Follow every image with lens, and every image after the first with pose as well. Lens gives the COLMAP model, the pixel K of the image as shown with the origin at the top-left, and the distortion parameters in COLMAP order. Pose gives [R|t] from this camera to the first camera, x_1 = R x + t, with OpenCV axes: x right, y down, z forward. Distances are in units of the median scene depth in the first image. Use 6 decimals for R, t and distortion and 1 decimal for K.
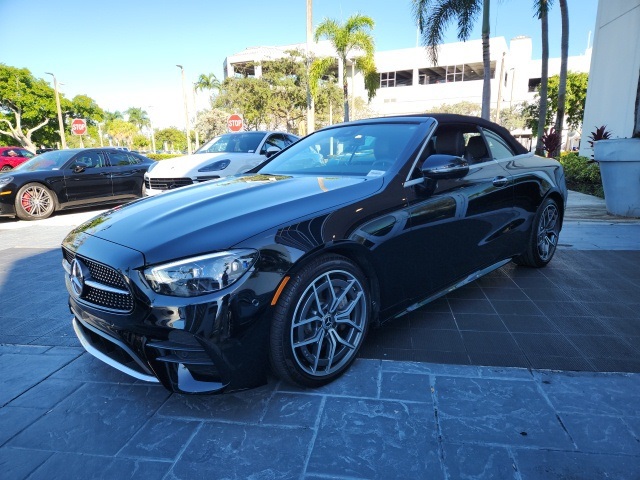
lens RADIAL K [[428.5, 0, 318.7], [0, 428.5, 252.2], [0, 0, 1]] dist [0.053706, -0.043120]
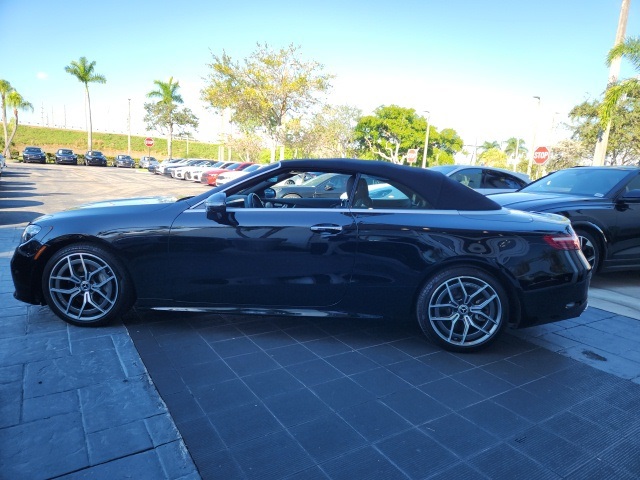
lens RADIAL K [[428.5, 0, 320.9], [0, 428.5, 234.4], [0, 0, 1]] dist [0.053706, -0.043120]
pose [[0.671426, 0.164045, -0.722687, 1.254057], [-0.235902, 0.971776, 0.001417, -0.163781], [0.702522, 0.169532, 0.691174, 0.362137]]
